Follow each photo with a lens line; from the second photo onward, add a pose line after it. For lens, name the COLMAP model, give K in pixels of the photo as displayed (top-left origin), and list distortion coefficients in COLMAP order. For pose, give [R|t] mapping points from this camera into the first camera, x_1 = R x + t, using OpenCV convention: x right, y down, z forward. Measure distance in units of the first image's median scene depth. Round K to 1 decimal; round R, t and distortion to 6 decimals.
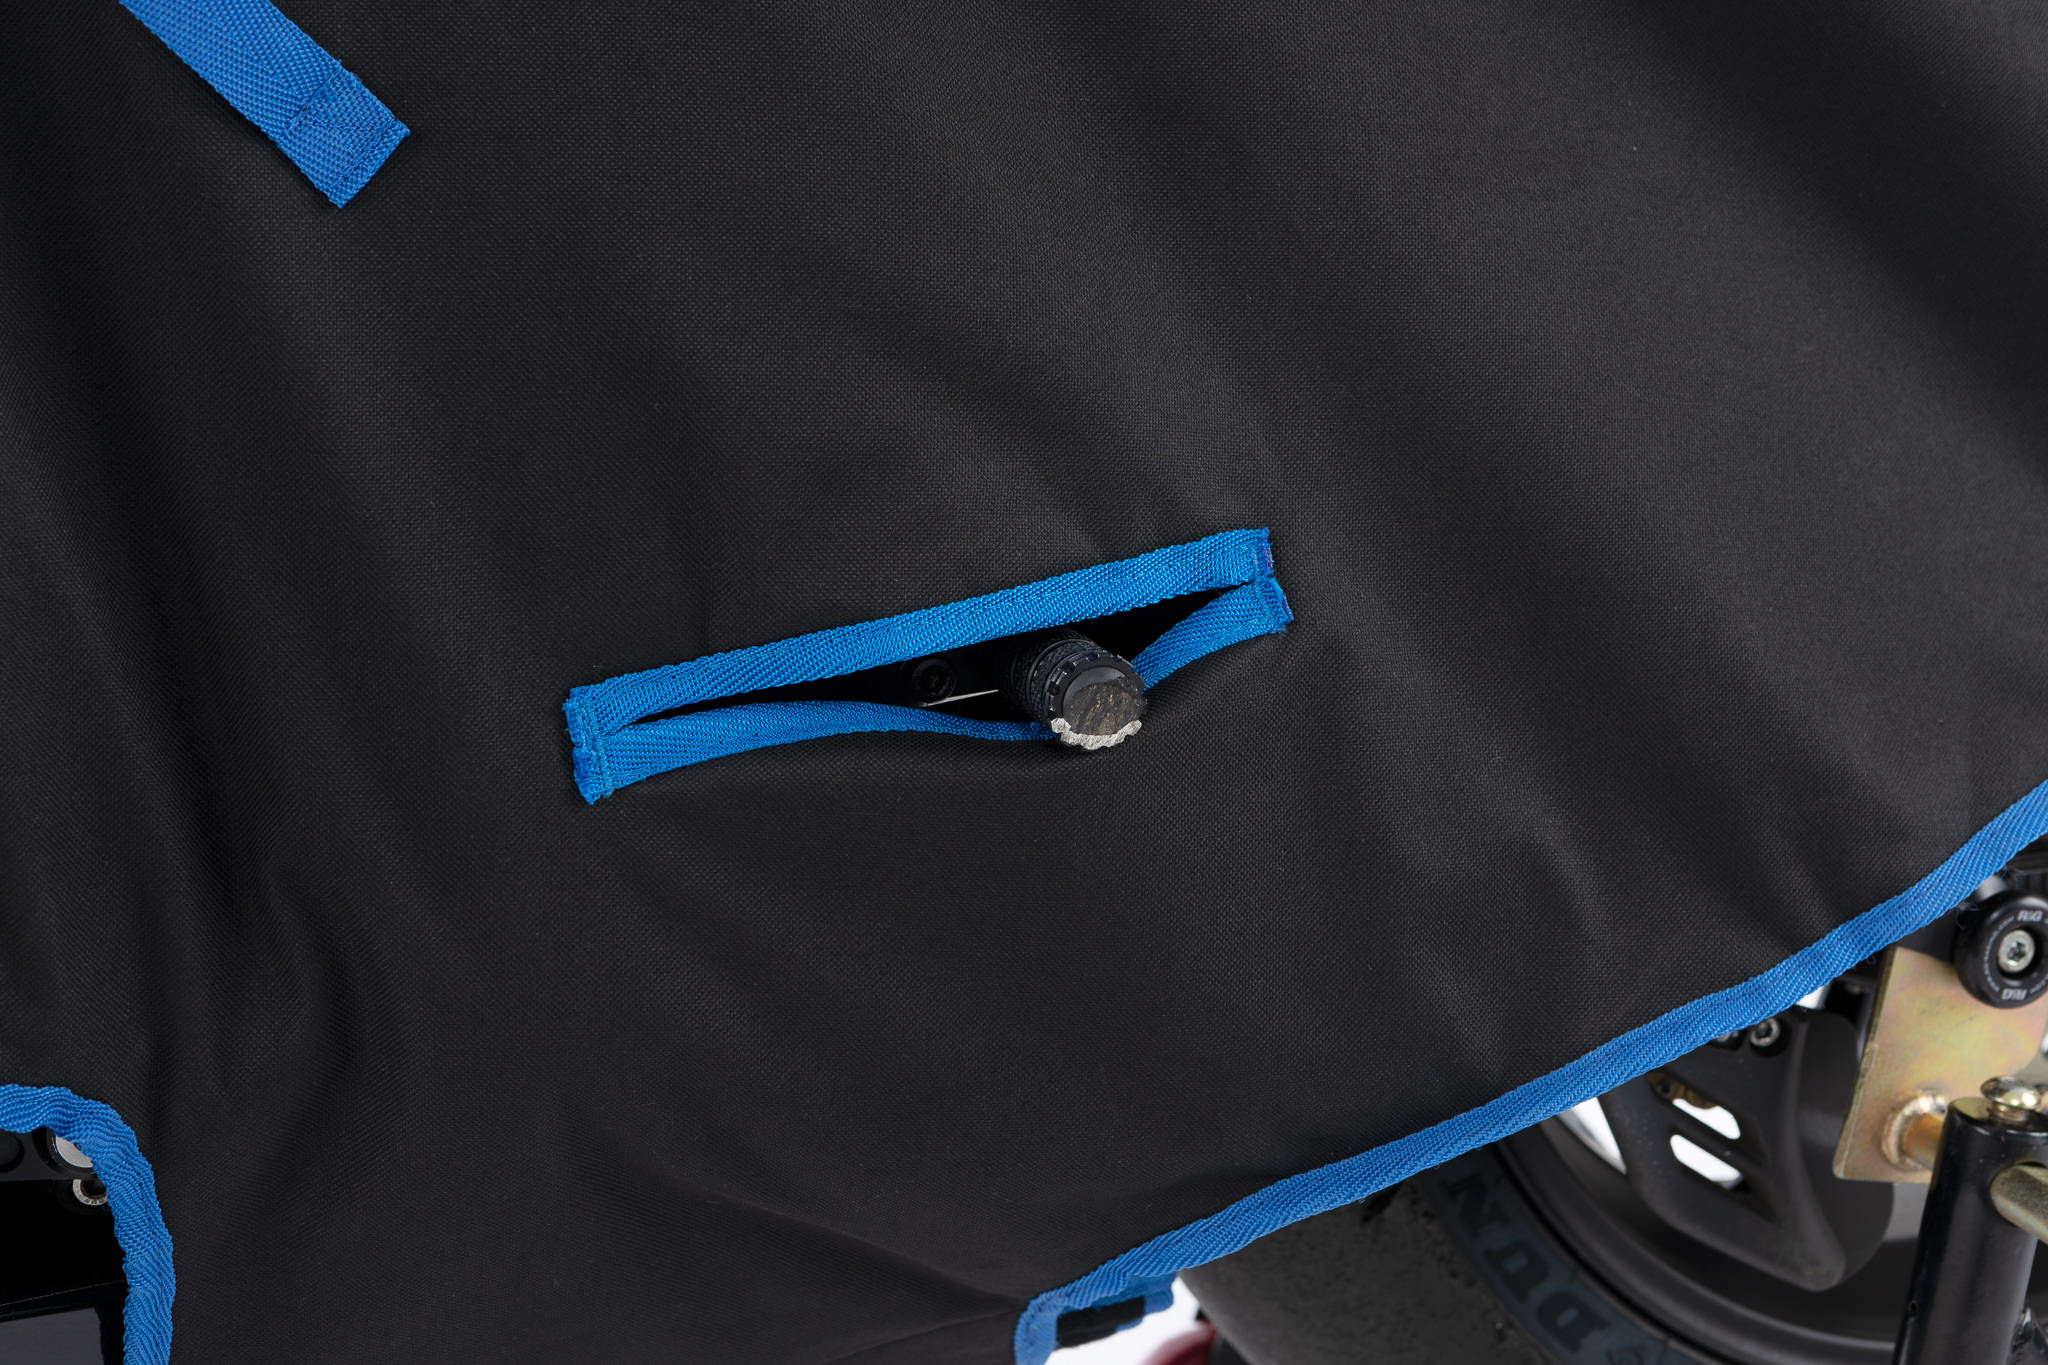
lens RADIAL K [[3223.8, 0, 1030.5], [0, 3223.8, 675.1], [0, 0, 1]] dist [-0.055516, 0.000000]
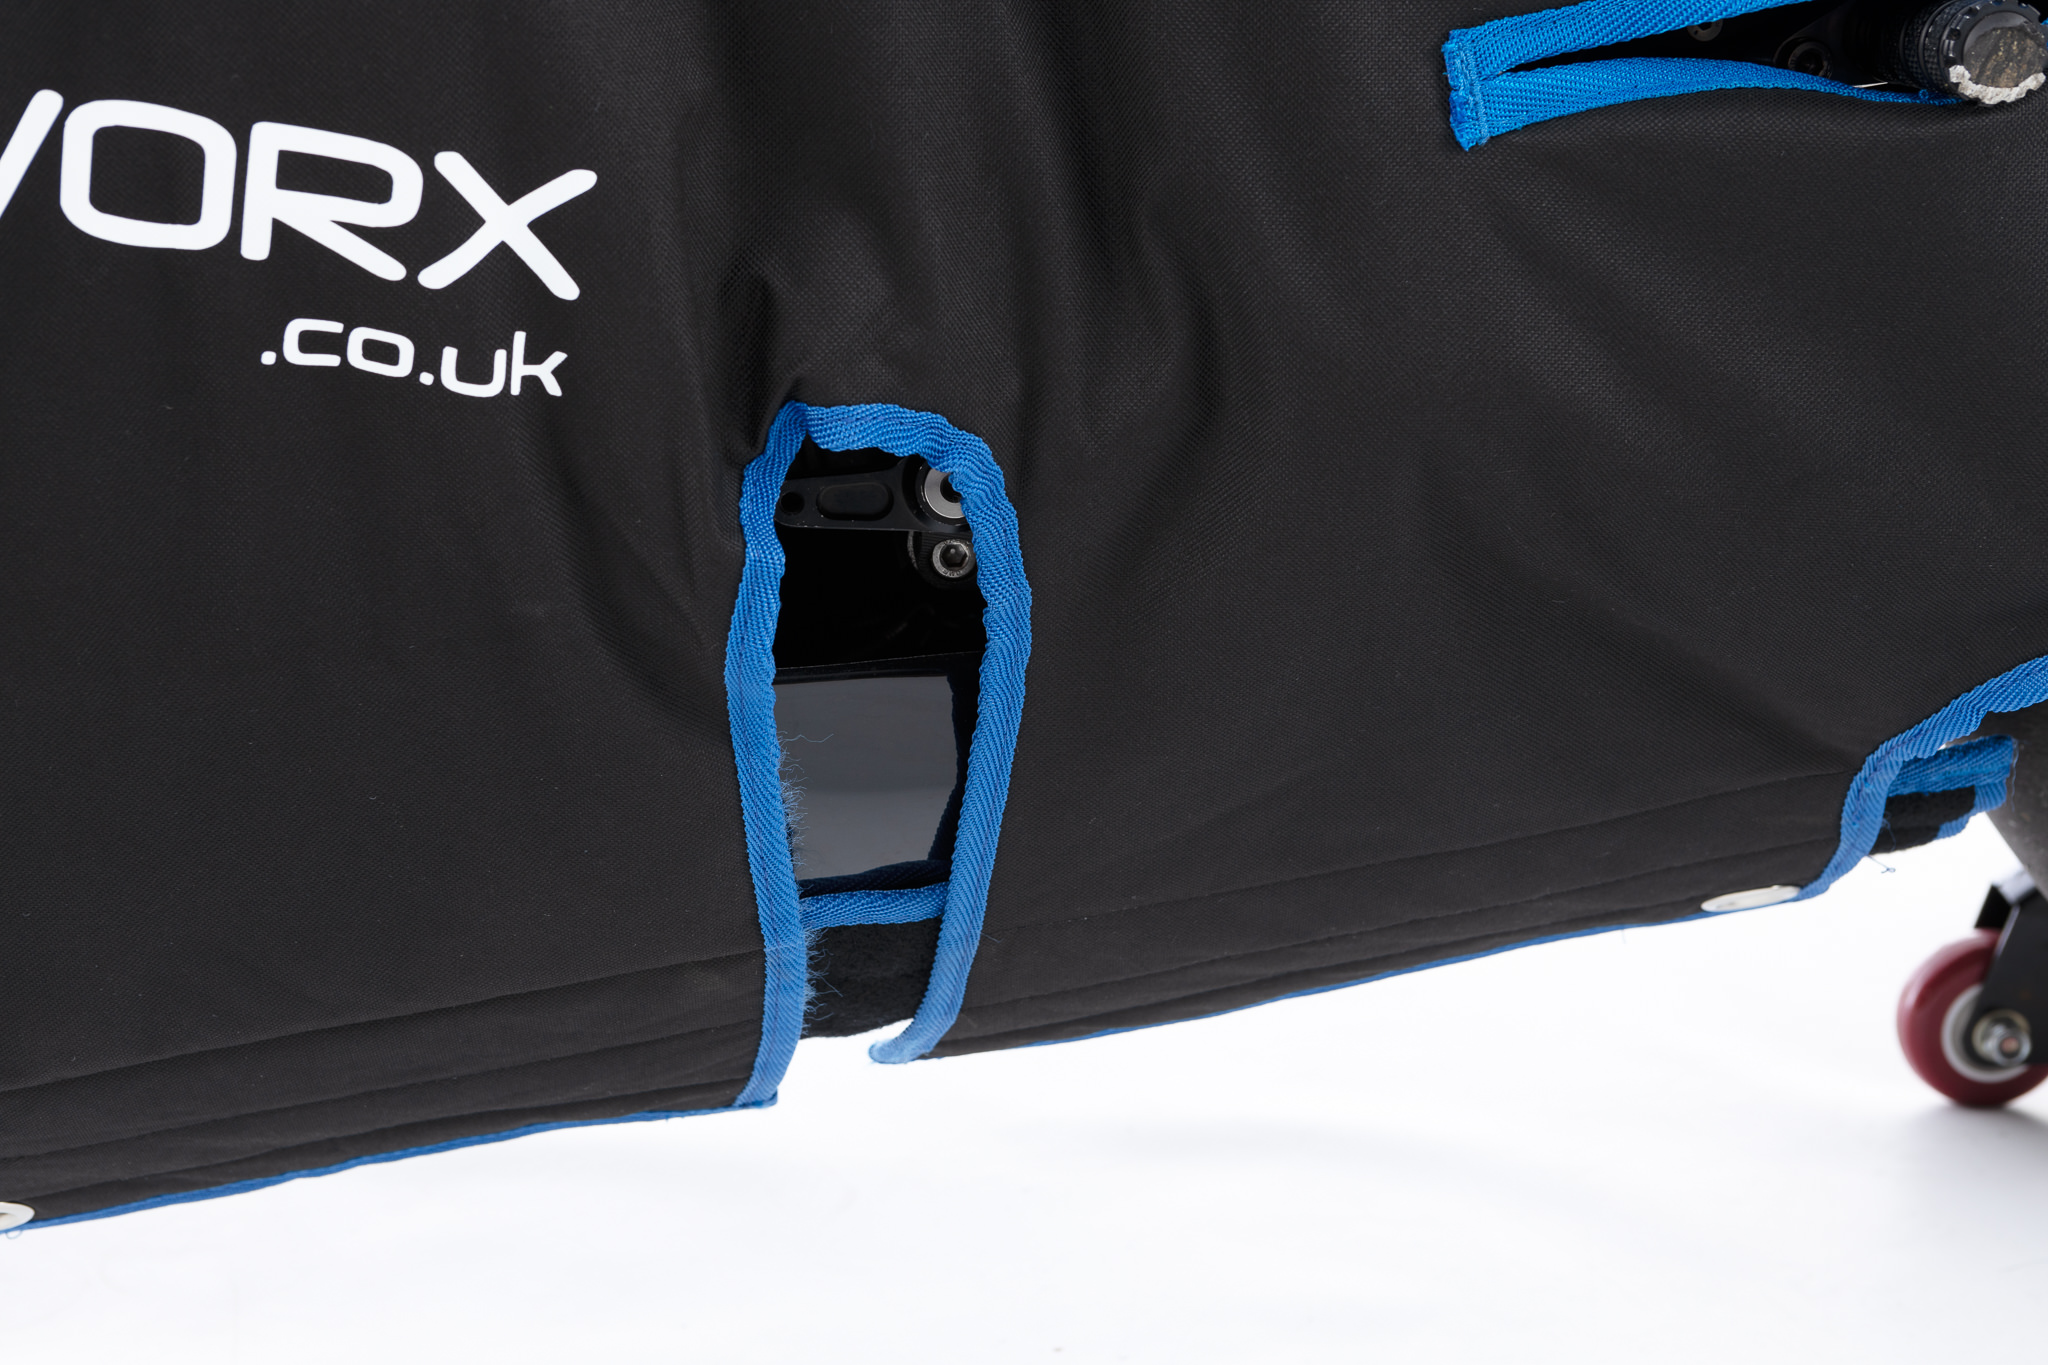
lens RADIAL K [[3059.5, 0, 1022.4], [0, 3059.5, 676.6], [0, 0, 1]] dist [-0.050678, 0.000000]
pose [[0.974523, 0.039383, -0.220804, -0.055665], [-0.029863, 0.998482, 0.046290, 0.161082], [0.222292, -0.038516, 0.974219, 0.050628]]
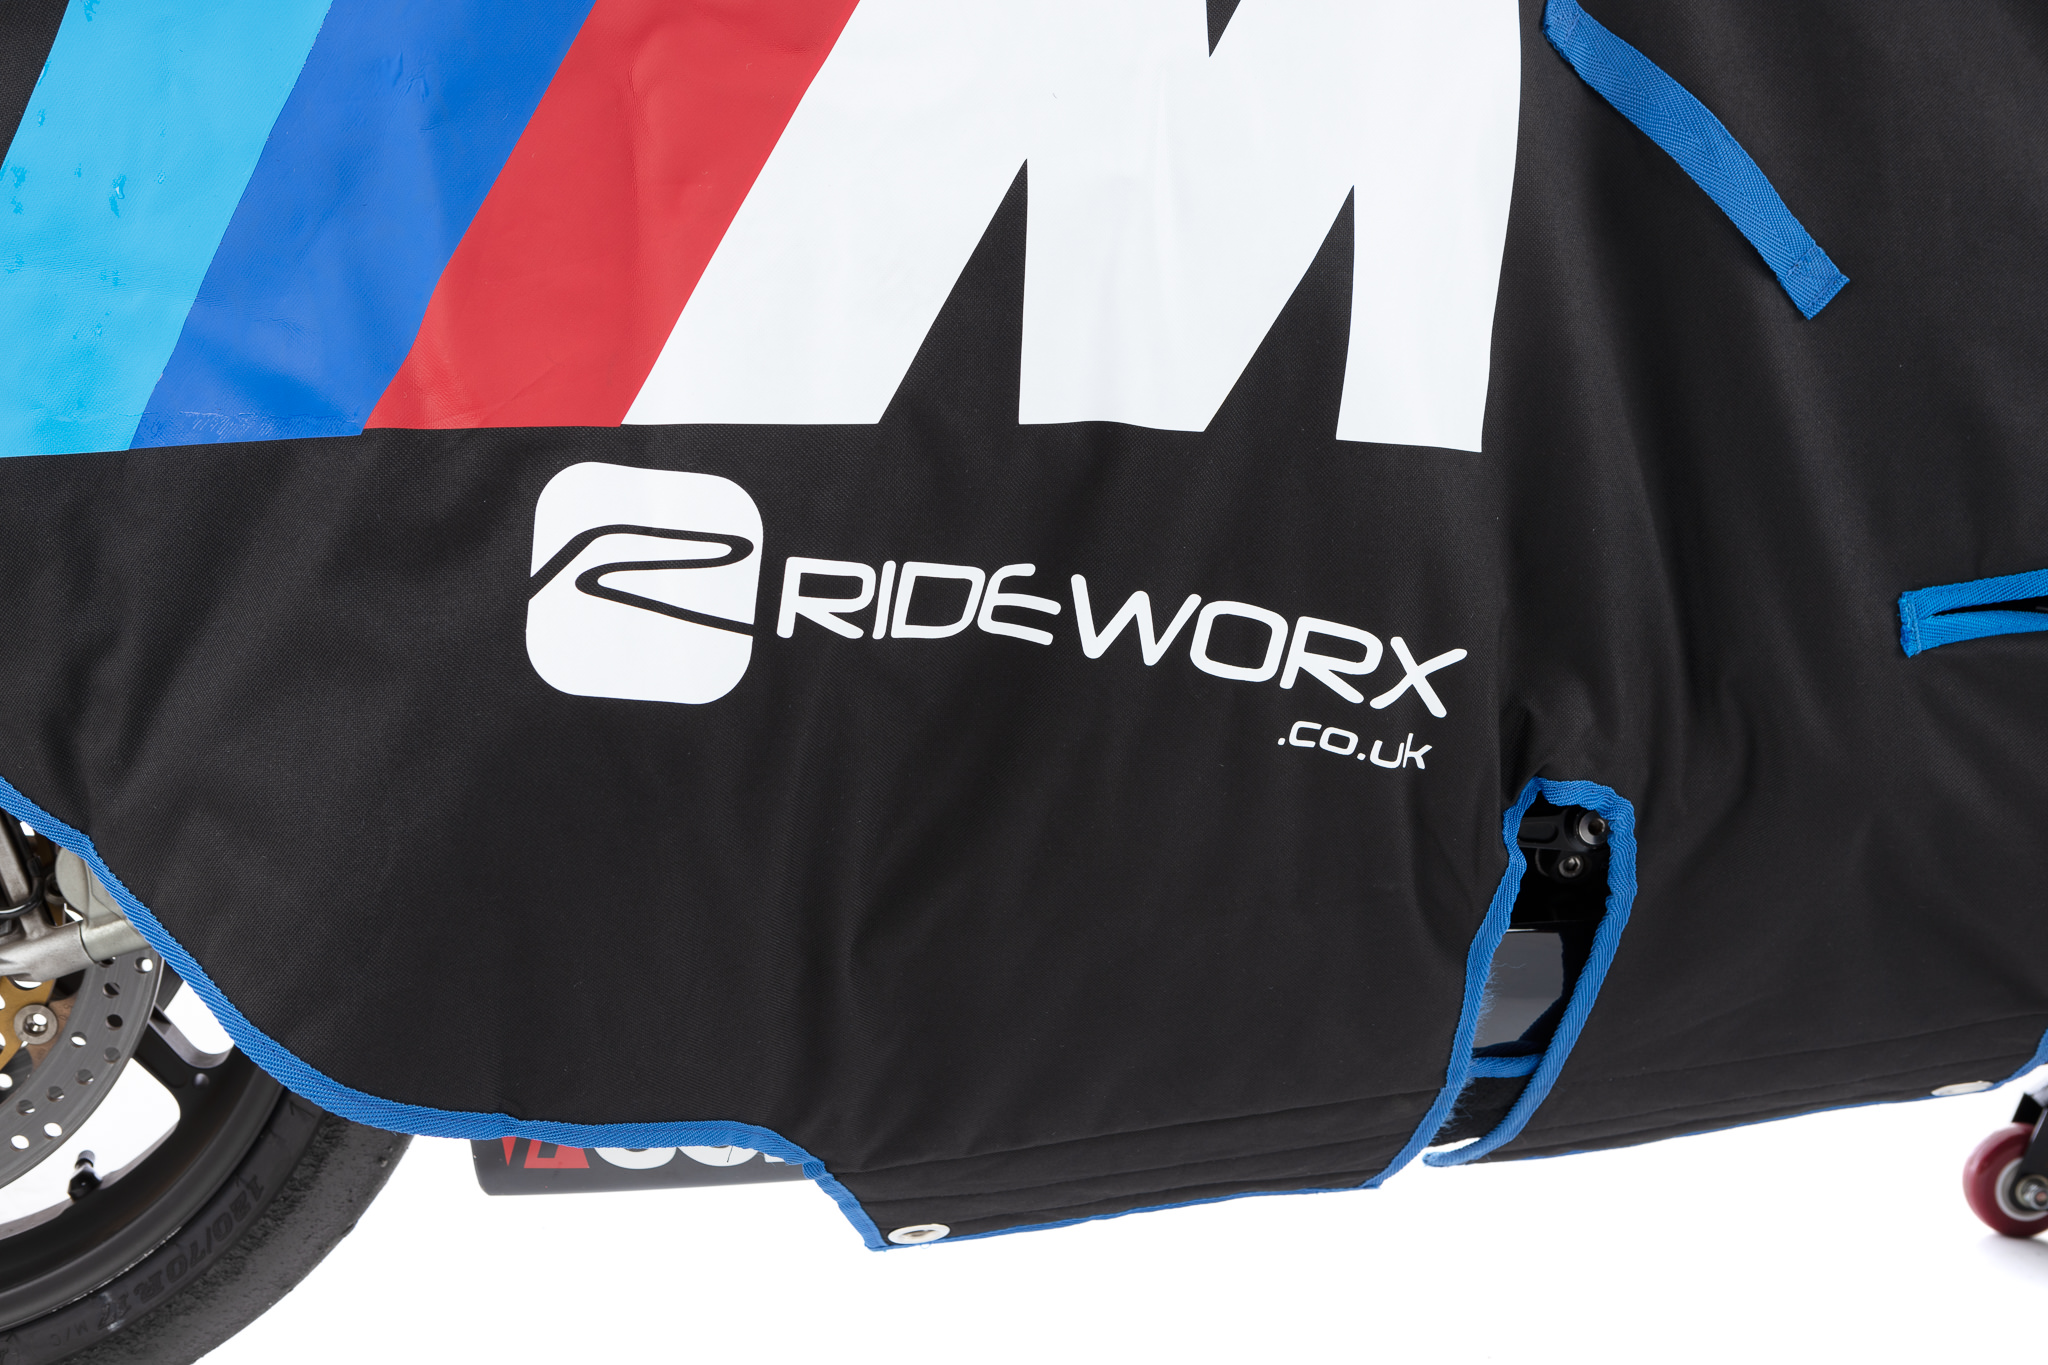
lens RADIAL K [[2285.9, 0, 1024.2], [0, 2285.9, 688.9], [0, 0, 1]] dist [-0.042855, 0.000000]
pose [[0.972780, 0.062837, -0.223049, -0.331424], [-0.078224, 0.995078, -0.060827, 0.172730], [0.218130, 0.076619, 0.972907, -0.340884]]
